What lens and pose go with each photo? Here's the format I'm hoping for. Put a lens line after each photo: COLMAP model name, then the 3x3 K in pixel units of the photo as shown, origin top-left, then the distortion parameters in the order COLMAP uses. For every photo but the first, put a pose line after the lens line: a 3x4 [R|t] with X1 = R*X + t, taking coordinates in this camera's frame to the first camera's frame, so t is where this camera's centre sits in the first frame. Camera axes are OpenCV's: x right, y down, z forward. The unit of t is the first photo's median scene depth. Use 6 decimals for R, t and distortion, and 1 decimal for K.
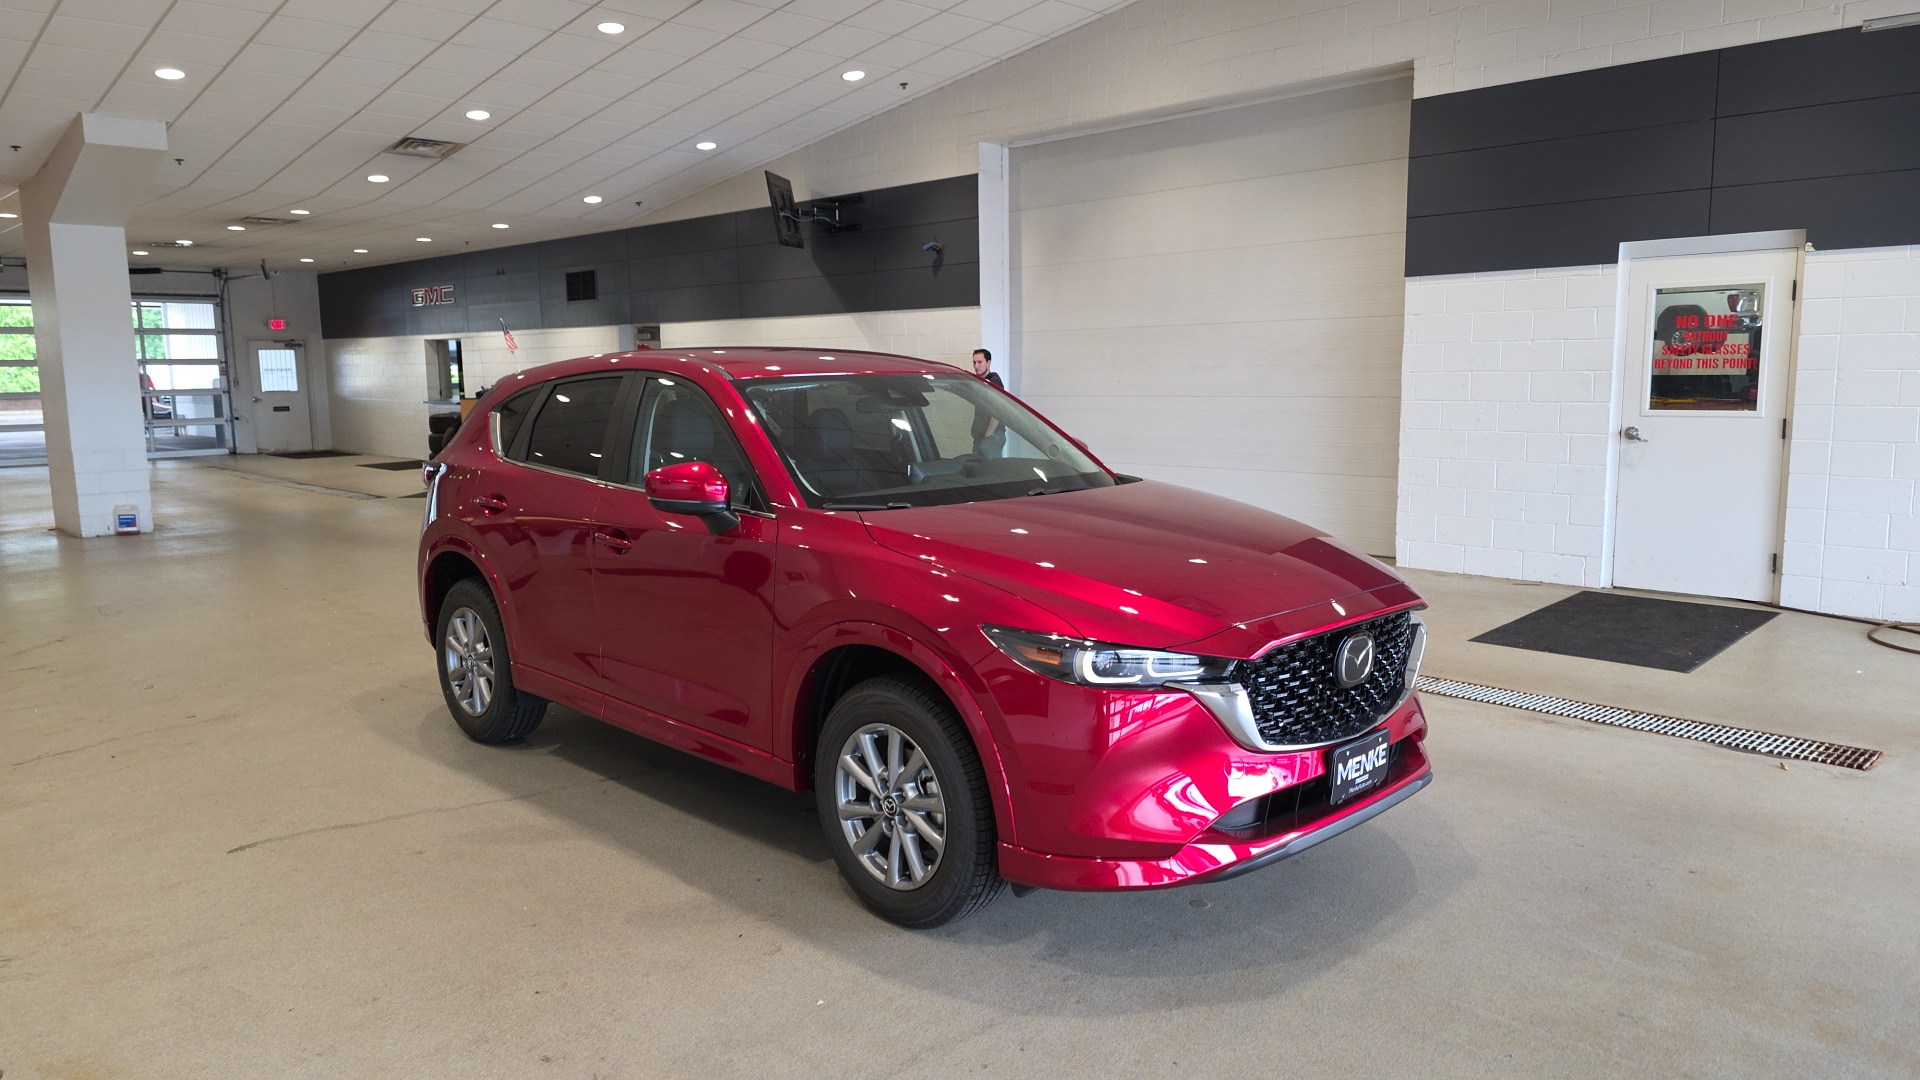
lens RADIAL K [[1293.0, 0, 963.8], [0, 1293.0, 543.5], [0, 0, 1]] dist [0.062606, -0.061119]
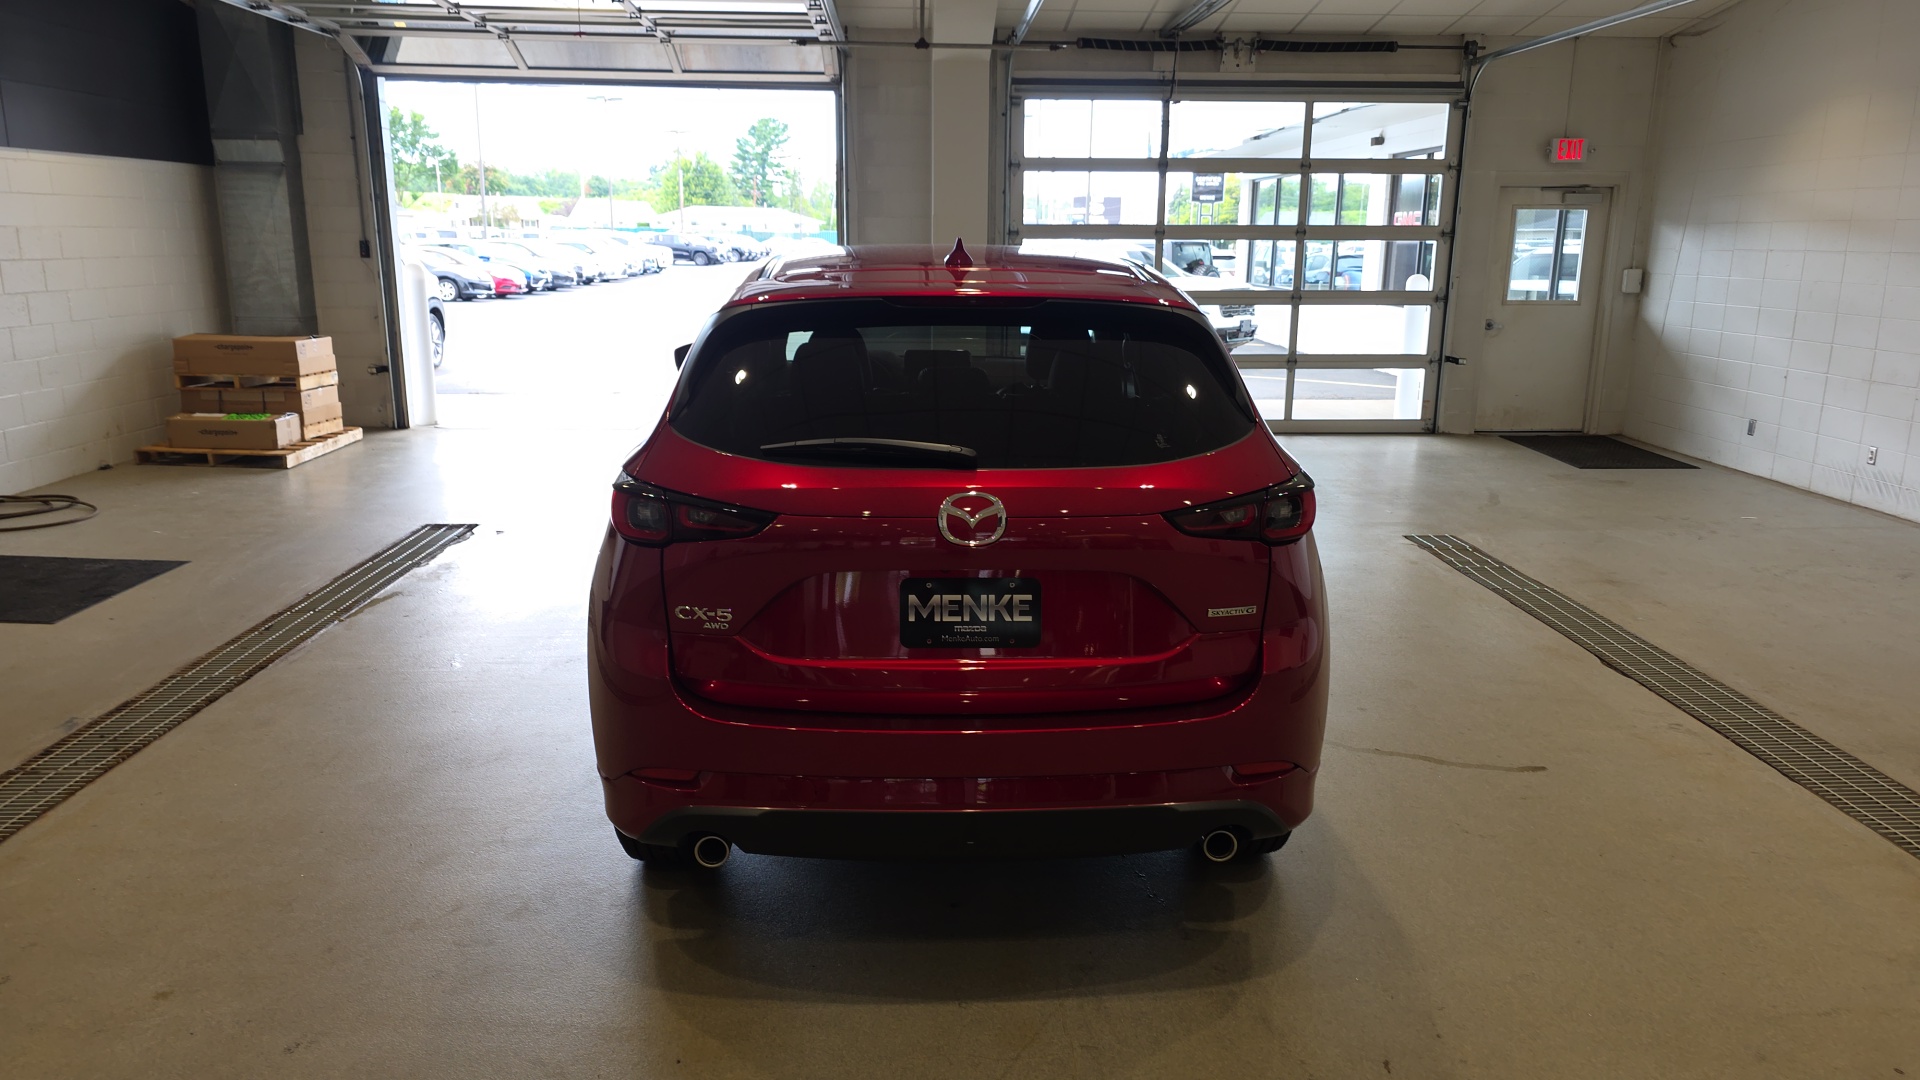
lens RADIAL K [[1293.0, 0, 974.0], [0, 1293.0, 539.1], [0, 0, 1]] dist [0.062606, -0.061119]
pose [[-0.745012, -0.145308, 0.651032, -0.481456], [0.092005, 0.944273, 0.316044, -0.156461], [-0.660676, 0.295355, -0.690125, 1.077542]]
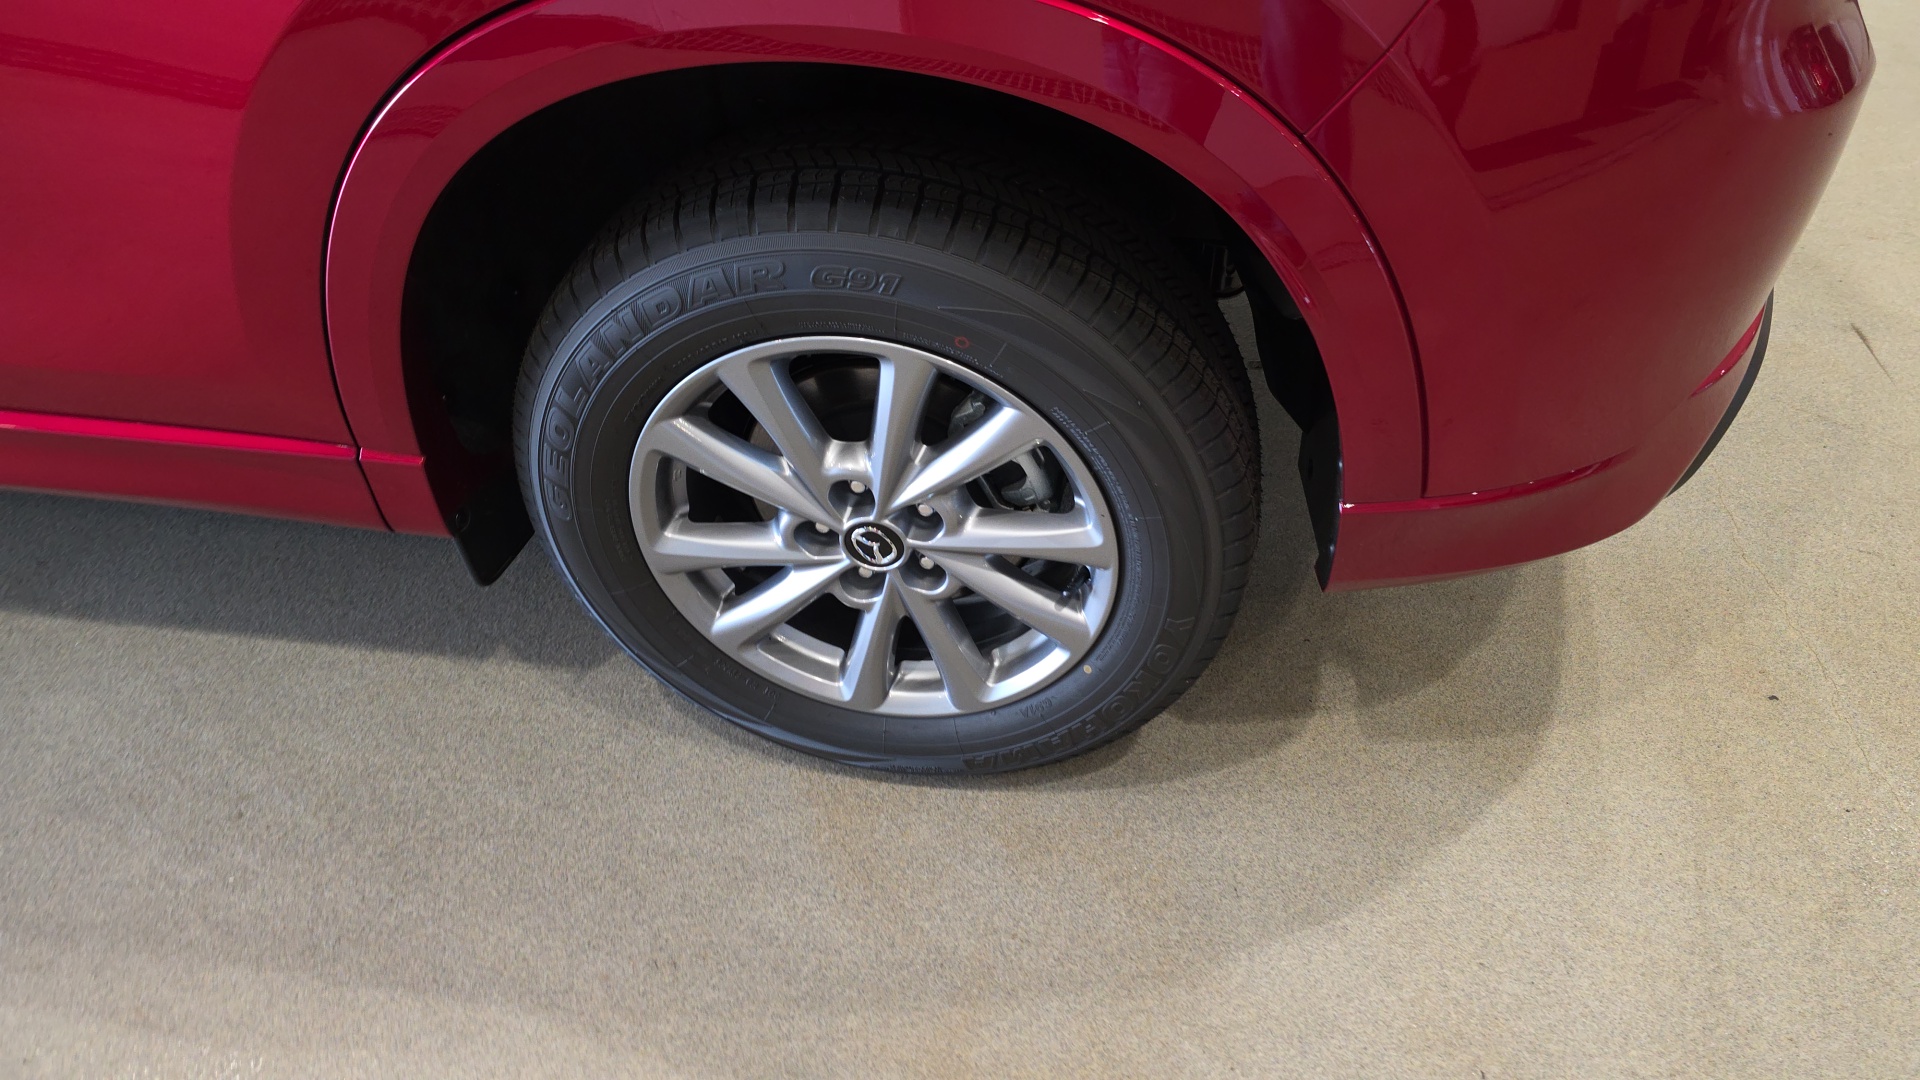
lens RADIAL K [[1293.0, 0, 976.8], [0, 1293.0, 527.2], [0, 0, 1]] dist [0.062606, -0.061119]
pose [[-0.785900, 0.412905, -0.460294, -0.042053], [-0.100509, 0.649187, 0.753959, -0.080004], [0.610130, 0.638800, -0.468696, 0.936044]]
